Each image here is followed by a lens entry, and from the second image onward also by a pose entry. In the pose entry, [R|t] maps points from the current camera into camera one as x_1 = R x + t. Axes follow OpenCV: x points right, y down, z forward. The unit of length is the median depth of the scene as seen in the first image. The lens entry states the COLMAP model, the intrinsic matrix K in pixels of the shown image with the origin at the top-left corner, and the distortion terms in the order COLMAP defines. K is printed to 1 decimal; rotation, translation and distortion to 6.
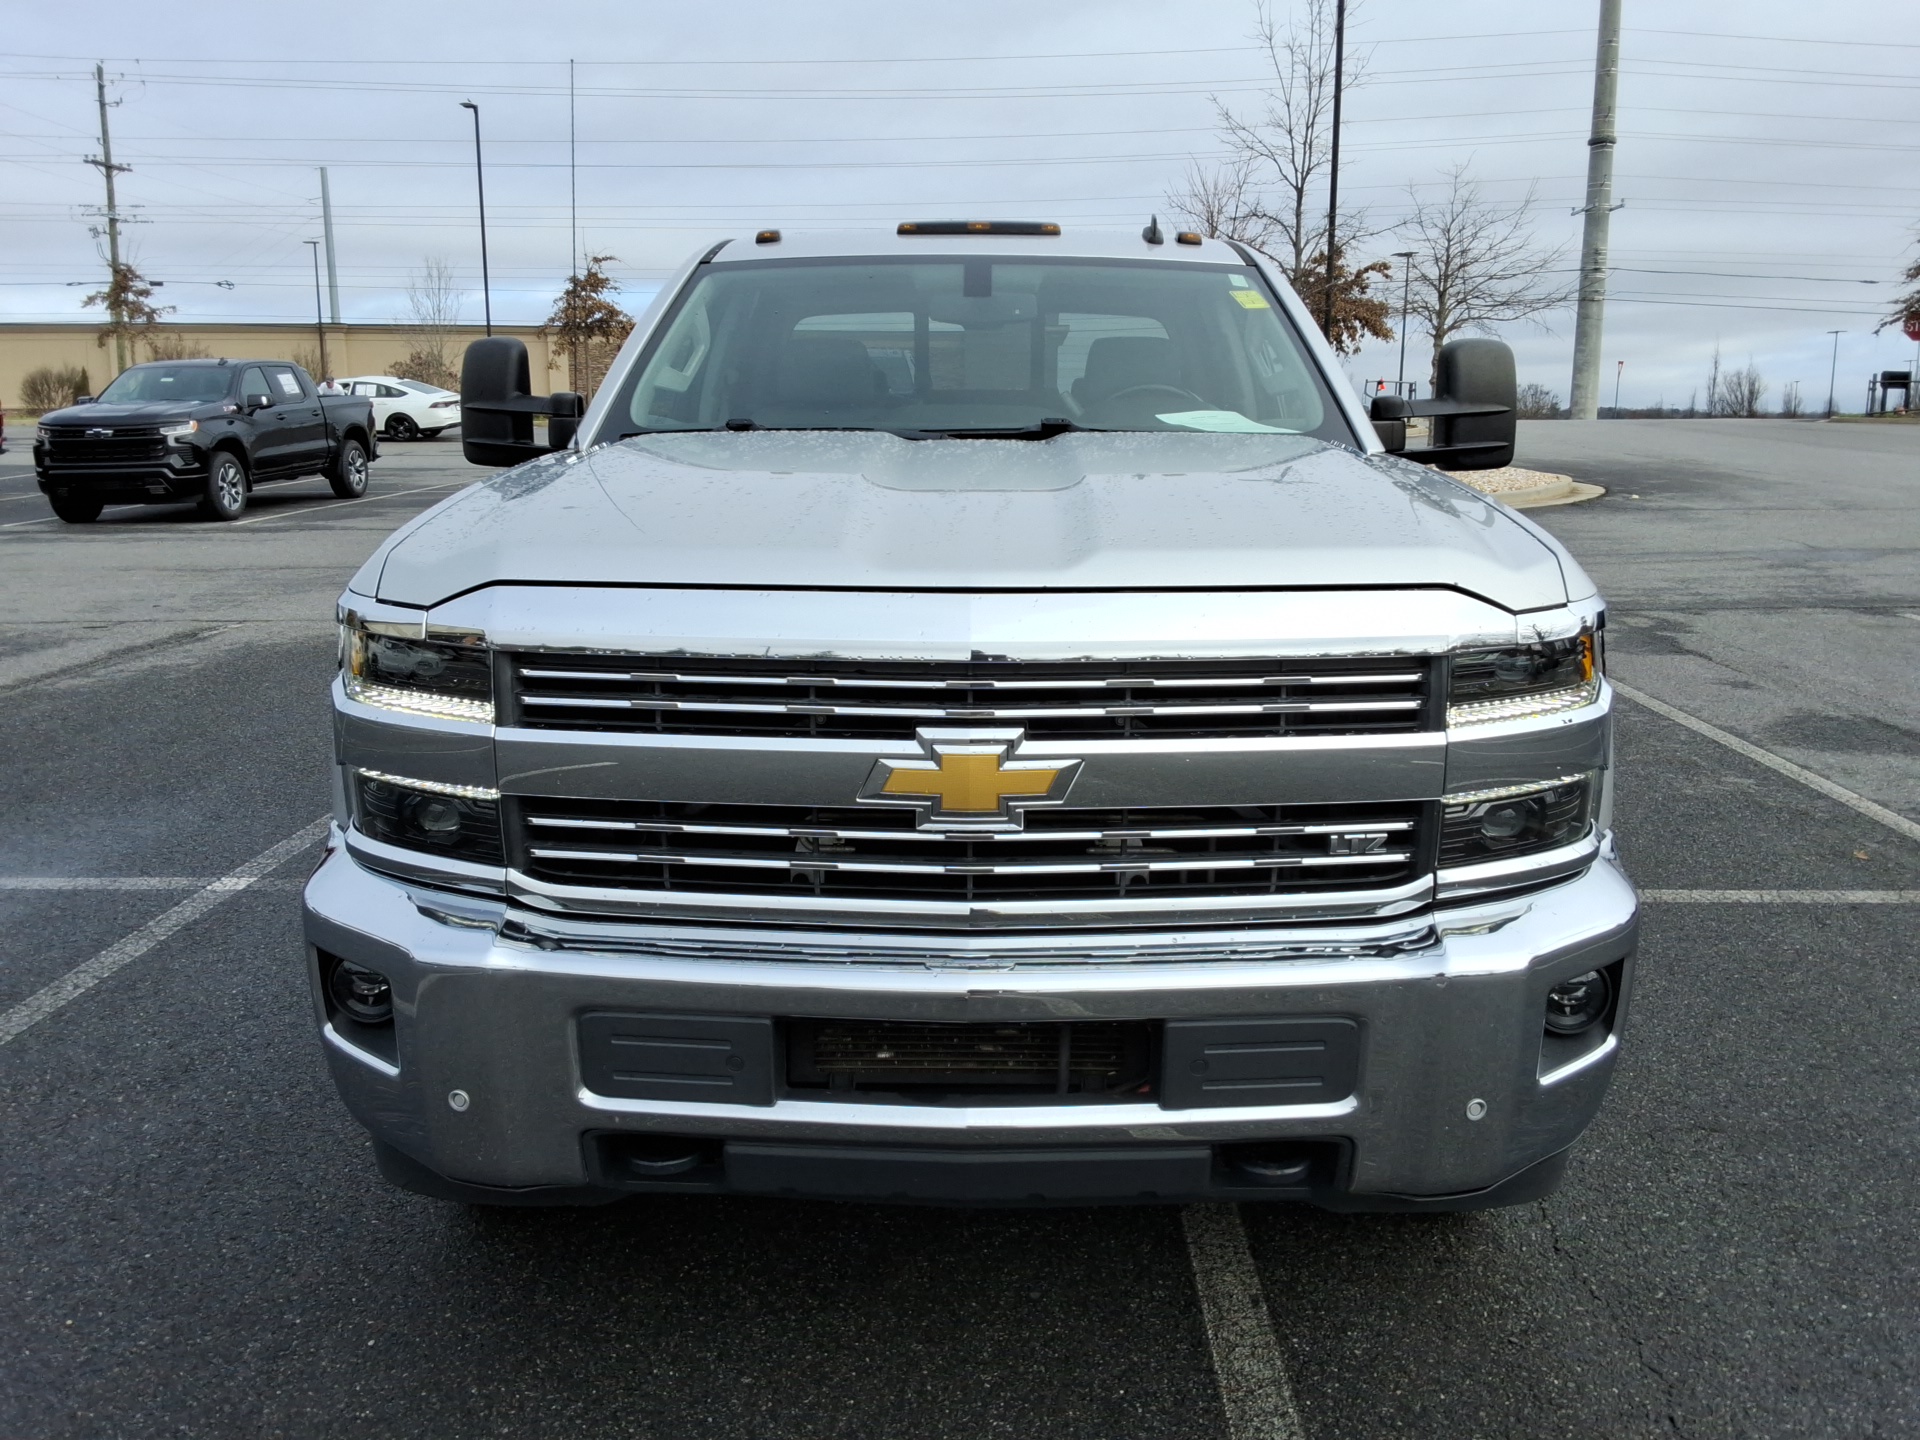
lens RADIAL K [[1537.7, 0, 972.0], [0, 1537.7, 718.3], [0, 0, 1]] dist [0.096728, -0.142043]
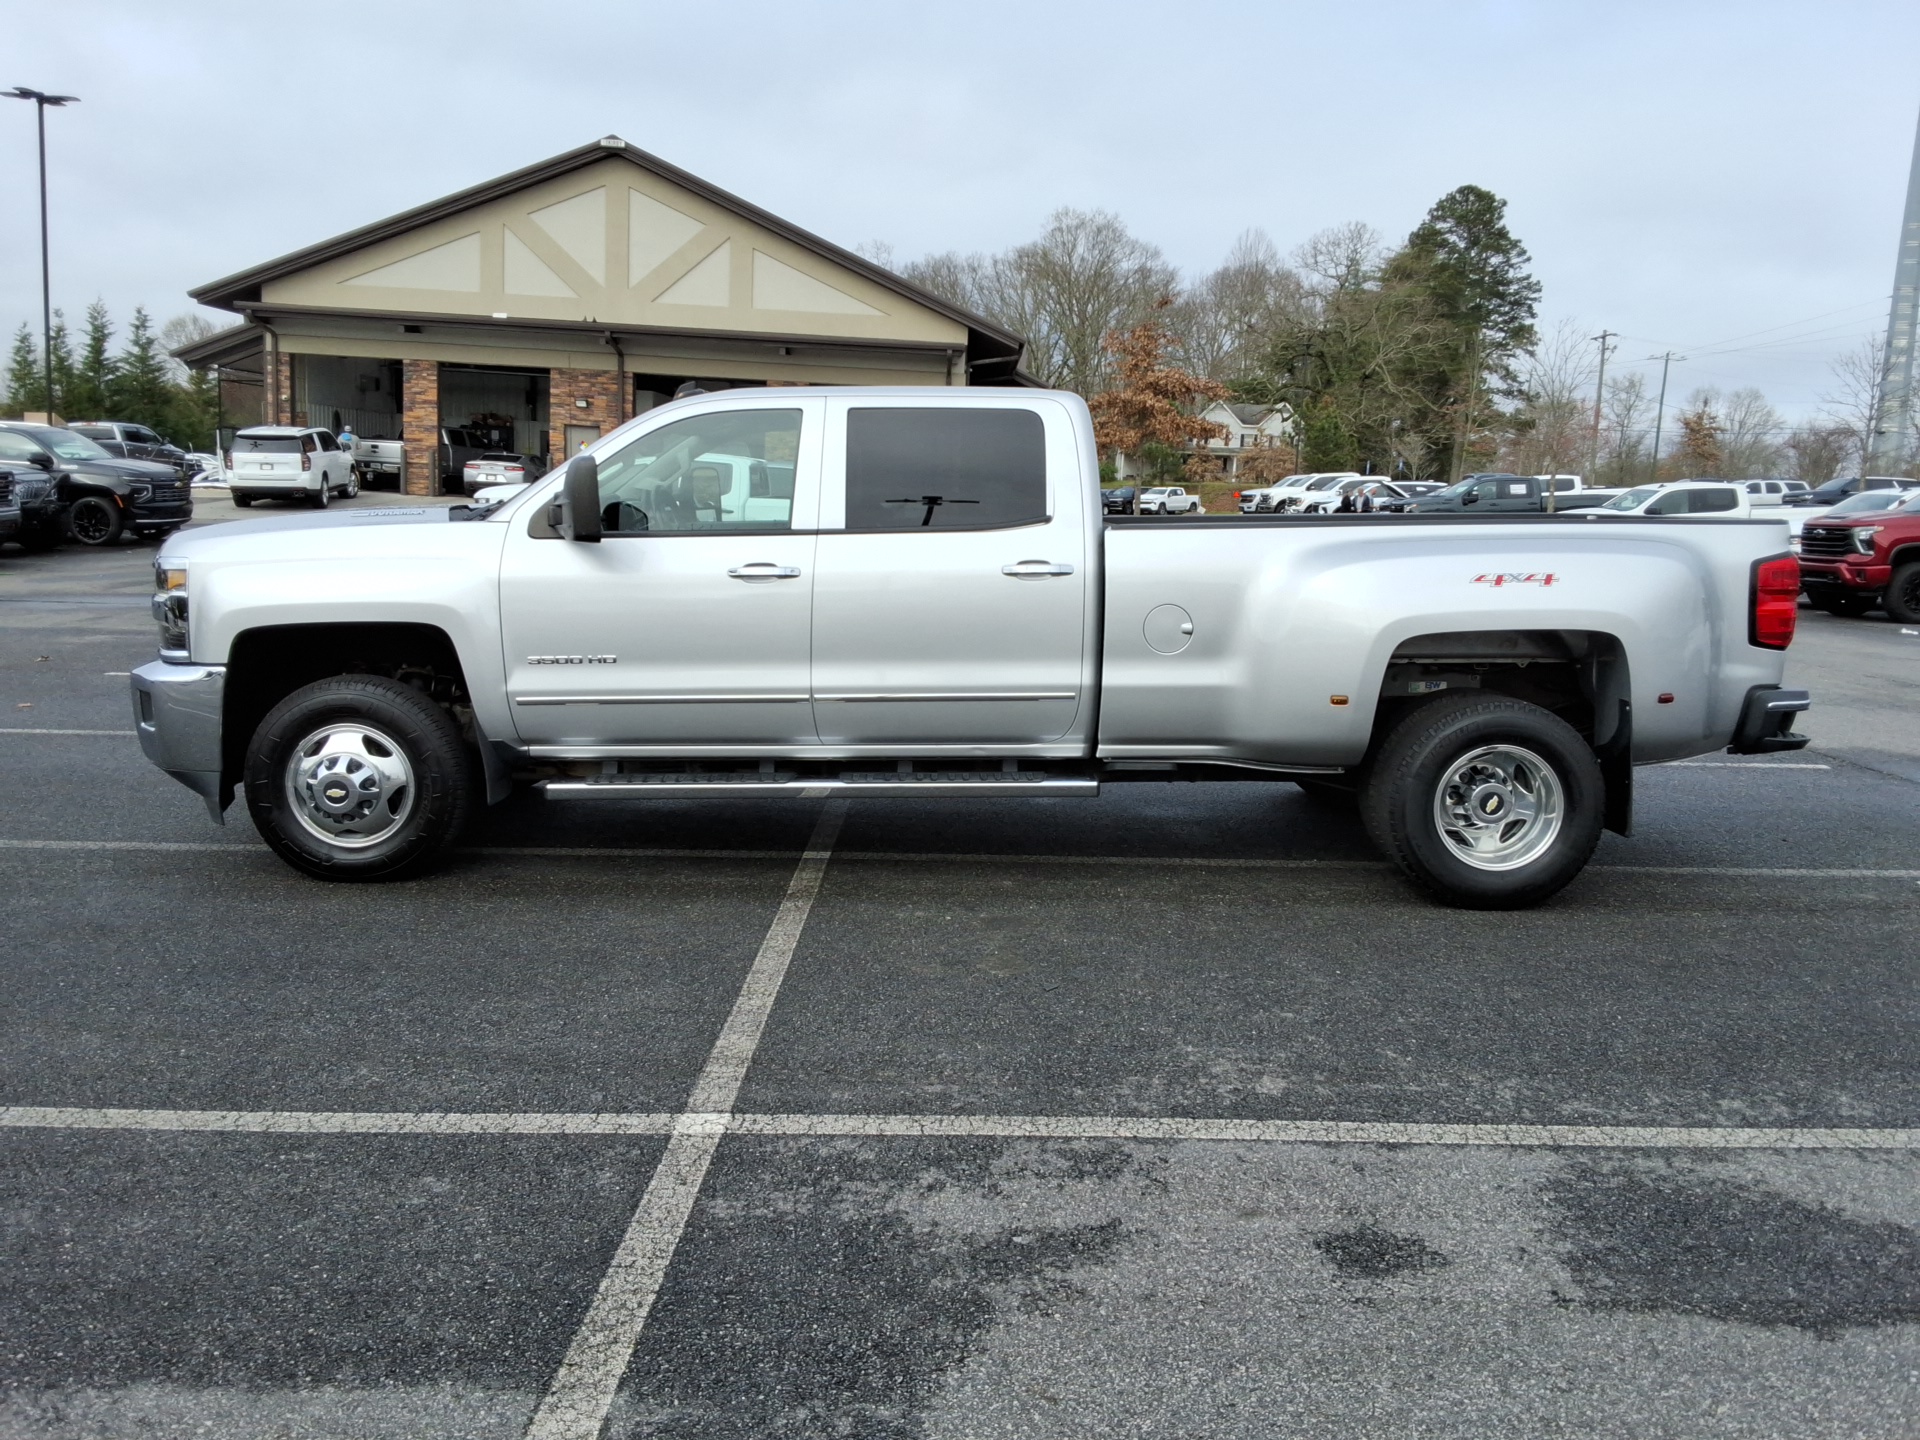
lens RADIAL K [[1537.7, 0, 991.2], [0, 1537.7, 707.1], [0, 0, 1]] dist [0.096728, -0.142043]
pose [[0.032962, 0.137093, -0.990010, 3.069474], [-0.226011, 0.965911, 0.126231, -0.471623], [0.973567, 0.219592, 0.062822, 2.228921]]
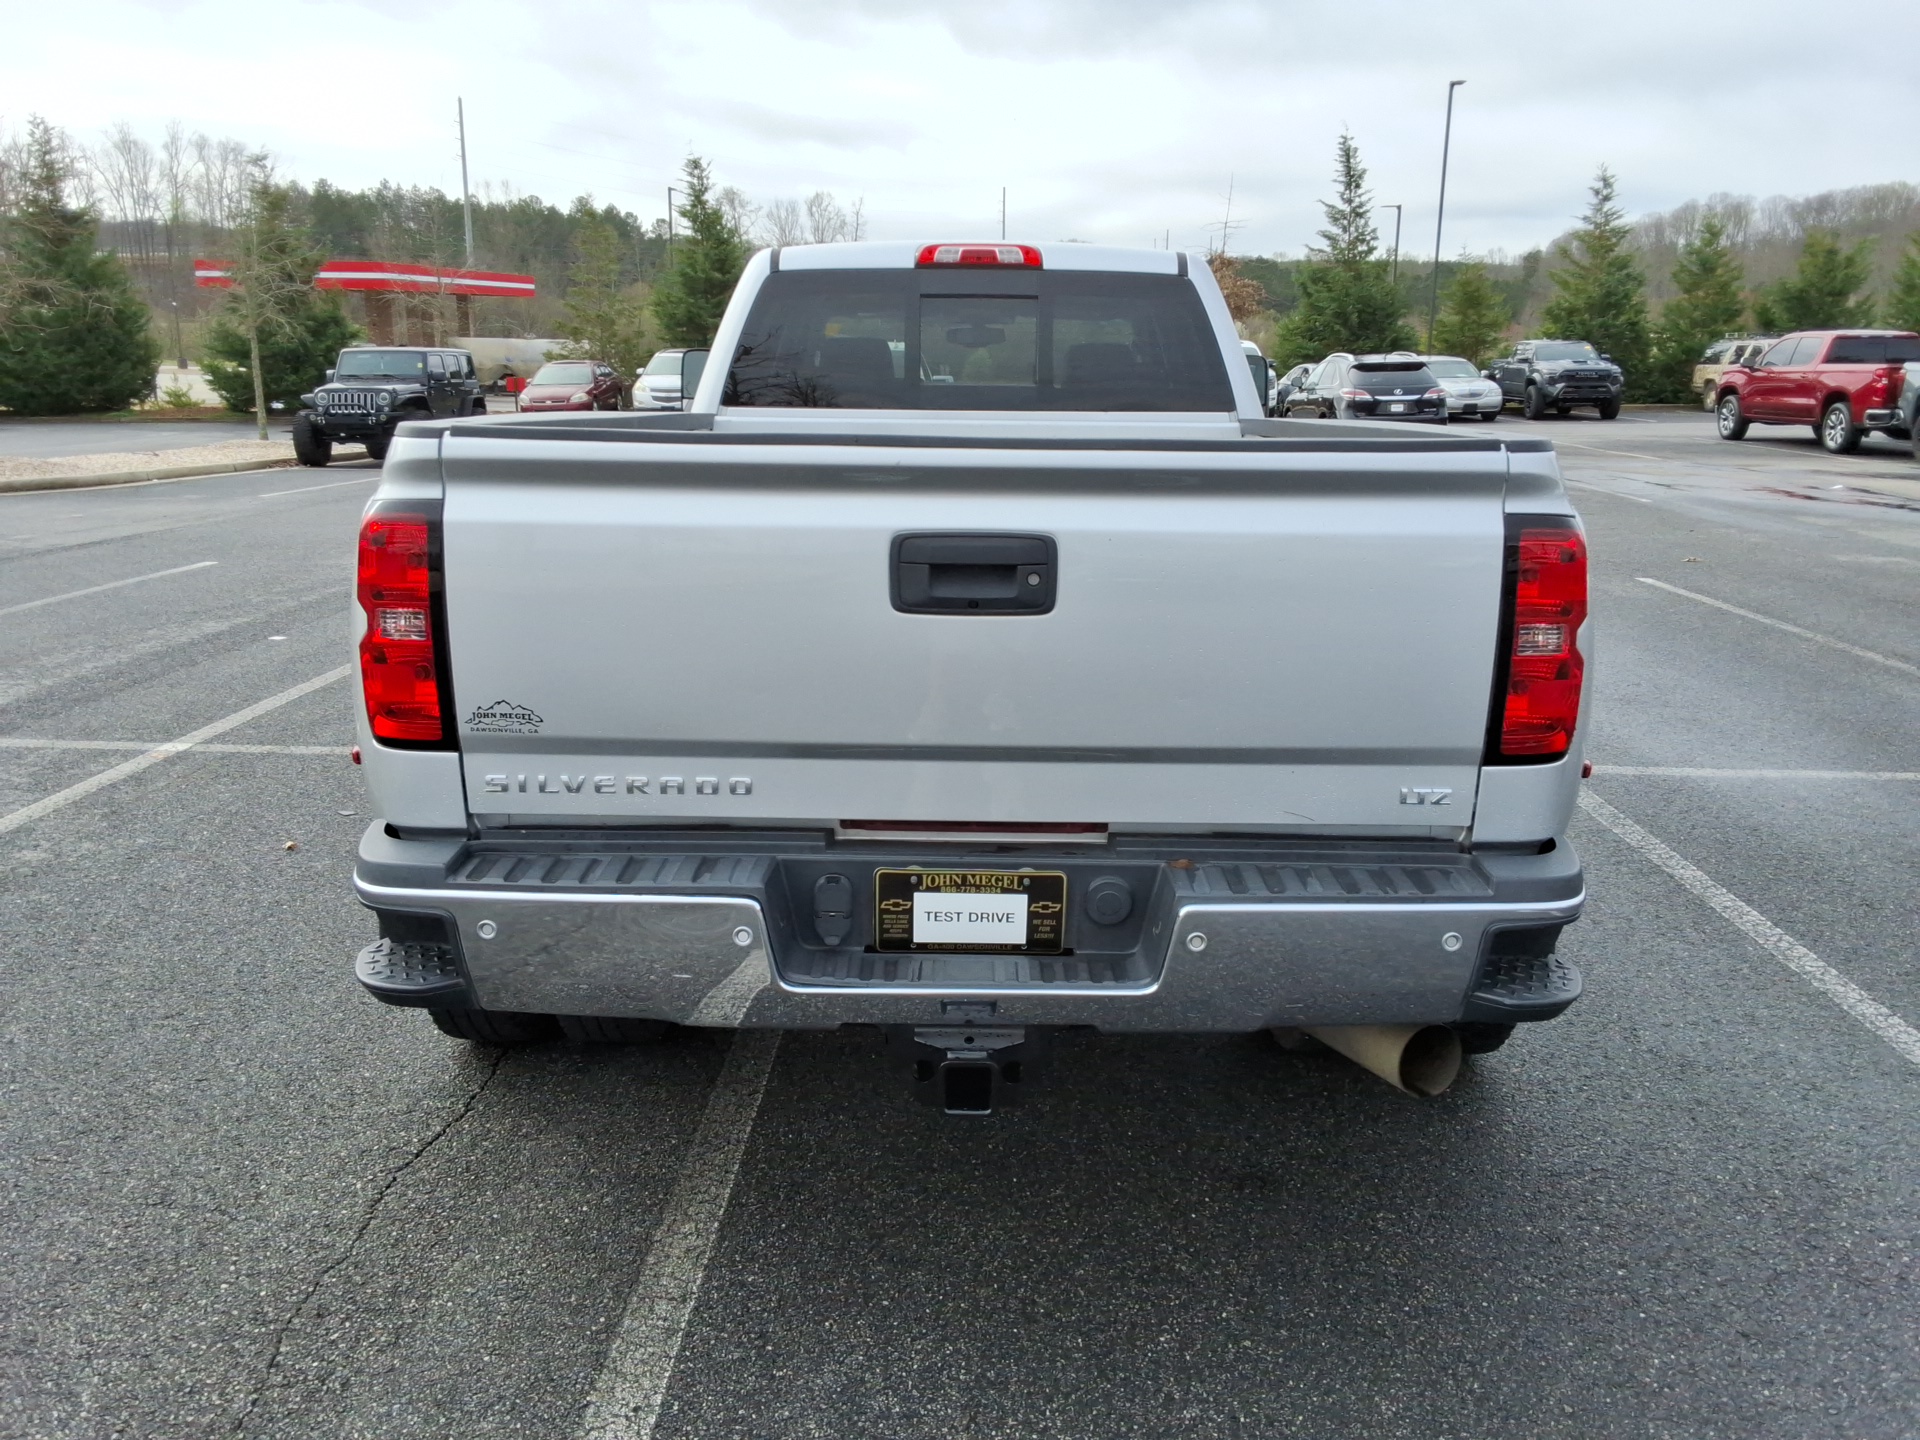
lens RADIAL K [[1537.7, 0, 969.8], [0, 1537.7, 714.0], [0, 0, 1]] dist [0.096728, -0.142043]
pose [[-0.999935, -0.011096, -0.002537, 0.297992], [-0.011147, 0.909484, 0.415589, -0.966502], [-0.002304, 0.415591, -0.909549, 4.475023]]
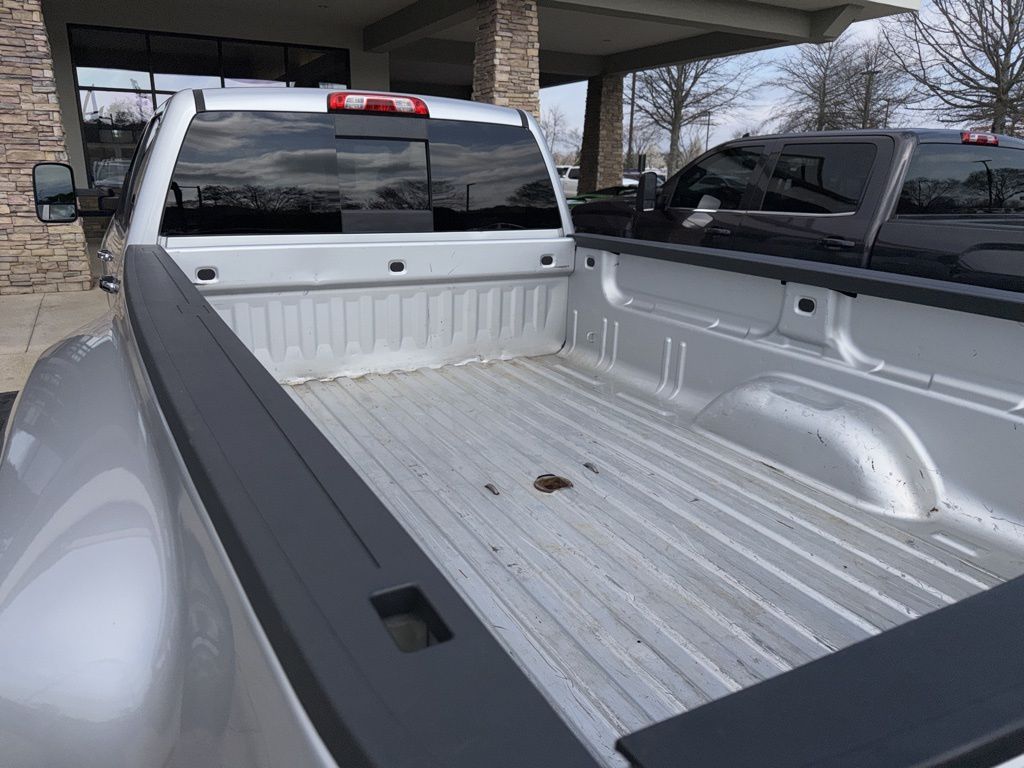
lens RADIAL K [[722.8, 0, 505.3], [0, 722.8, 397.1], [0, 0, 1]] dist [0.021505, -0.013256]
pose [[-0.878704, 0.124953, -0.460724, 0.694079], [-0.128662, 0.867426, 0.480643, -0.850037], [0.459702, 0.481620, -0.746134, 3.584823]]
